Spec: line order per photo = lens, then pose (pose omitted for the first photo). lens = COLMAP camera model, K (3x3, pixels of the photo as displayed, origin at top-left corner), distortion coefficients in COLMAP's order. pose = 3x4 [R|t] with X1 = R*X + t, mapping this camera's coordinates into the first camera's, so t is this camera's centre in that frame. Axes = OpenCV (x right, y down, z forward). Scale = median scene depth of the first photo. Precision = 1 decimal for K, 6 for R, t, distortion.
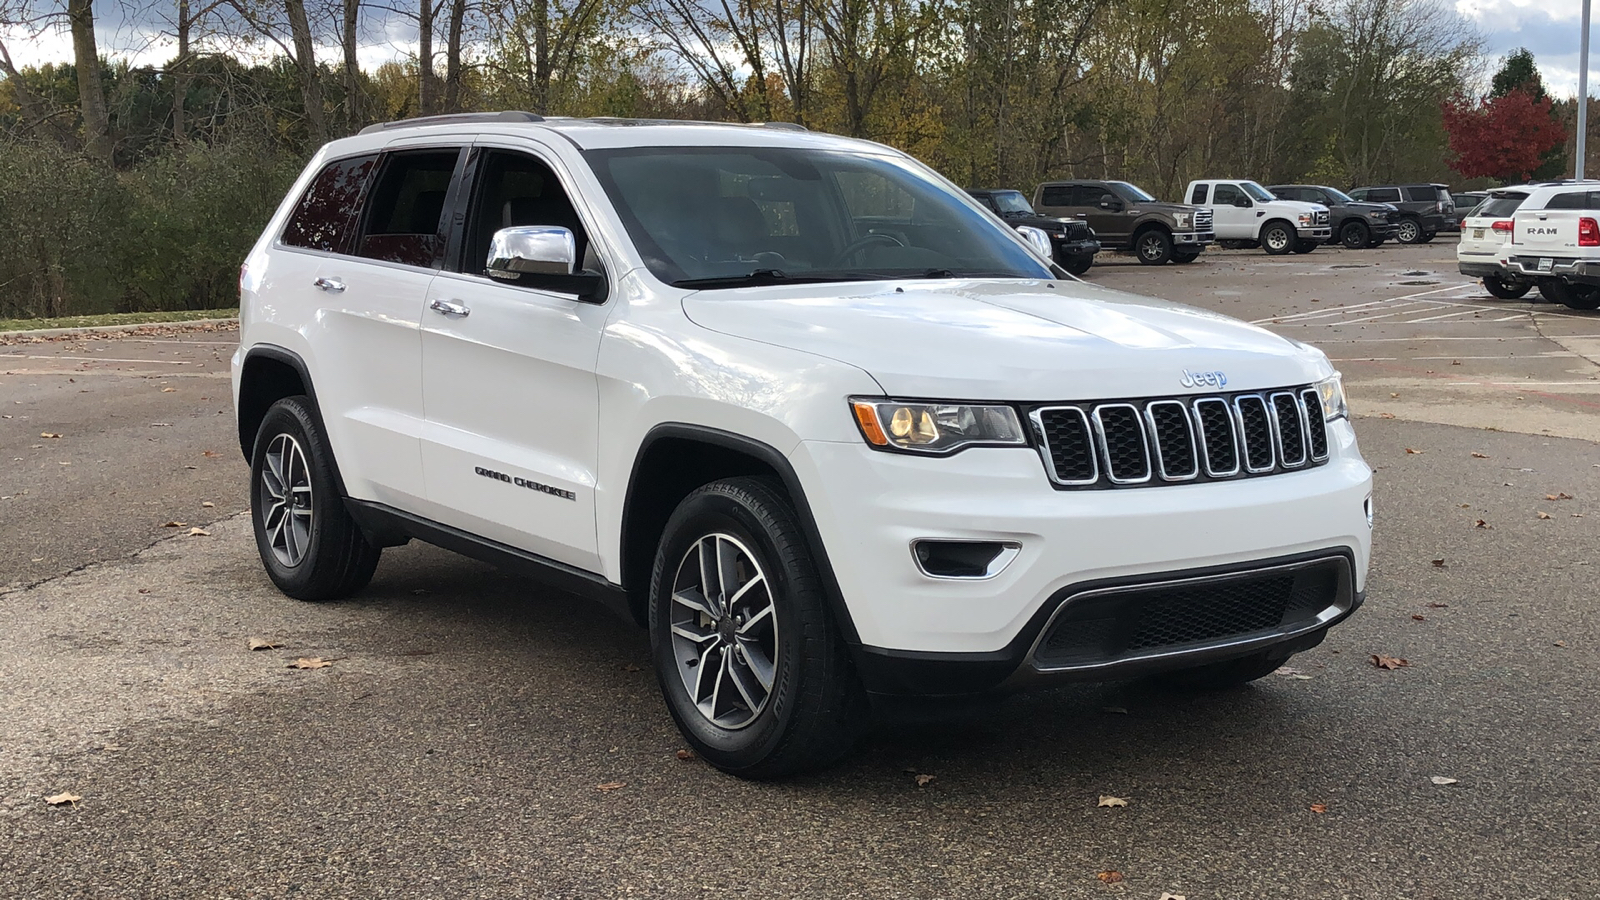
lens RADIAL K [[1990.3, 0, 795.1], [0, 1990.3, 459.3], [0, 0, 1]] dist [0.056944, 0.000000]
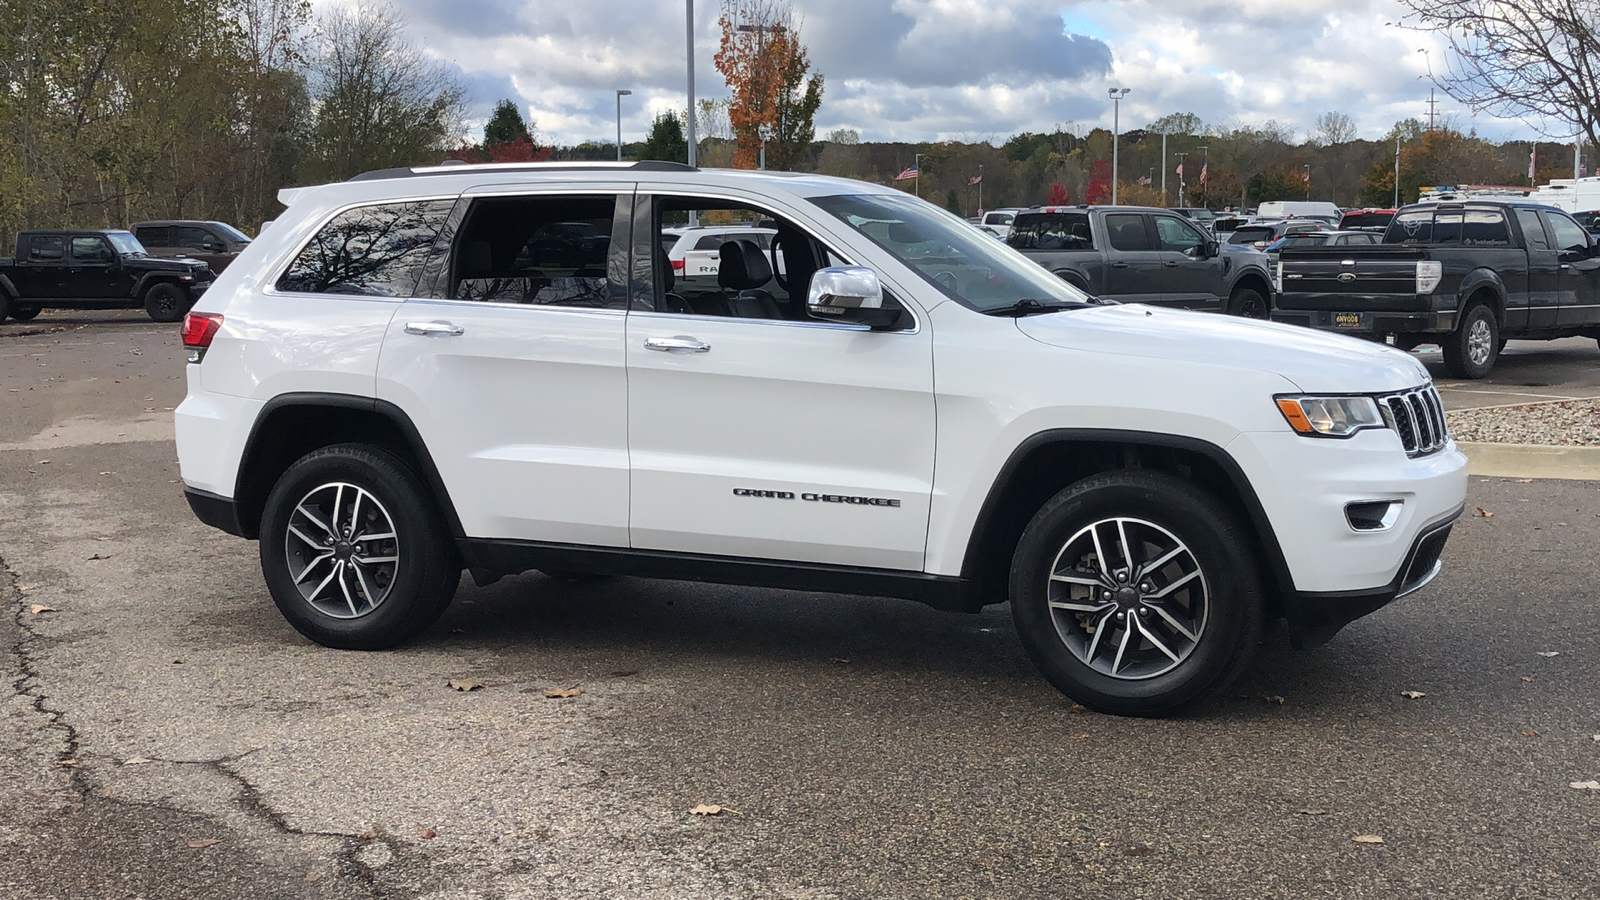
lens RADIAL K [[1990.3, 0, 795.2], [0, 1990.3, 481.8], [0, 0, 1]] dist [0.056944, 0.000000]
pose [[0.863191, -0.066935, 0.500421, -0.735282], [0.071599, 0.997384, 0.009904, -0.009282], [-0.499775, 0.027281, 0.865726, 0.051274]]
